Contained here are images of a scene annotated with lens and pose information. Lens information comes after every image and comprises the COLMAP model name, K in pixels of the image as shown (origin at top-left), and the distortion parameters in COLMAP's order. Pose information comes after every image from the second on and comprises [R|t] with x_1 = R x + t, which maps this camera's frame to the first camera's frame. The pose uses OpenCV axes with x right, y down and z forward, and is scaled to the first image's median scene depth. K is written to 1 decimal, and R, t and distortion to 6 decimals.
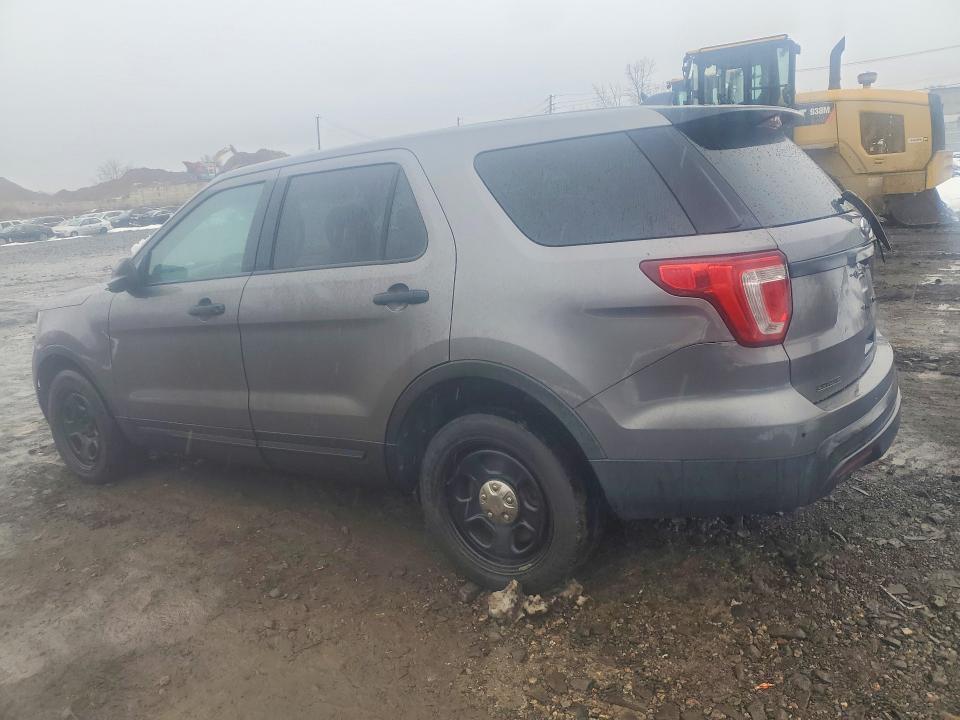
lens RADIAL K [[758.3, 0, 486.1], [0, 758.3, 359.2], [0, 0, 1]] dist [0.003347, 0.033081]
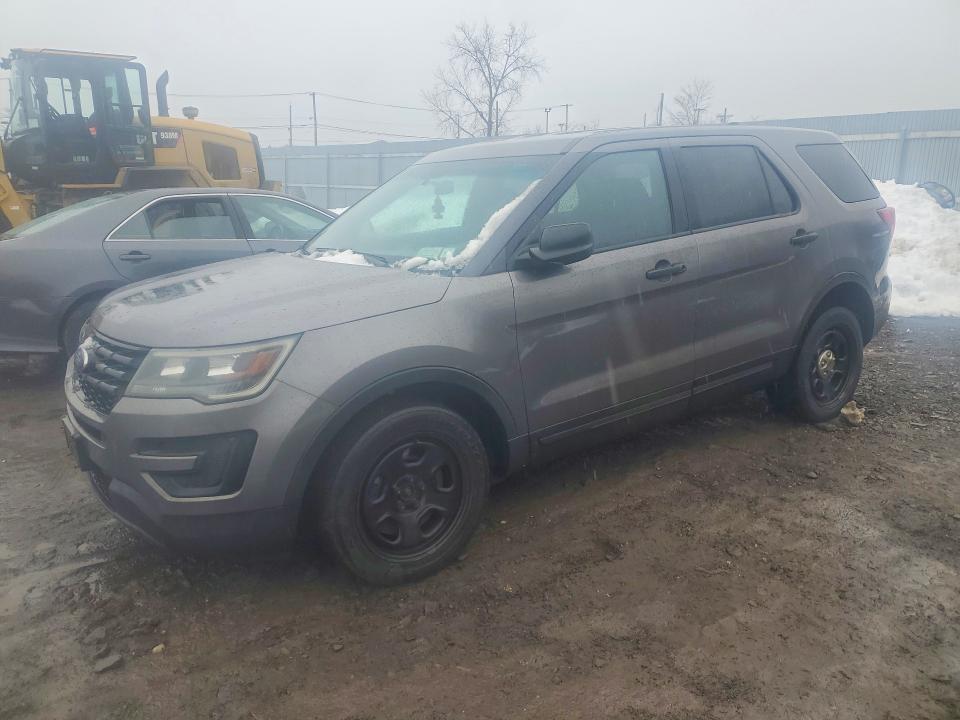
lens RADIAL K [[758.3, 0, 477.3], [0, 758.3, 352.6], [0, 0, 1]] dist [0.003347, 0.033081]
pose [[0.343182, -0.143285, 0.928276, -1.203759], [0.202547, 0.976333, 0.075822, -0.074348], [-0.917170, 0.161999, 0.364081, 0.764217]]
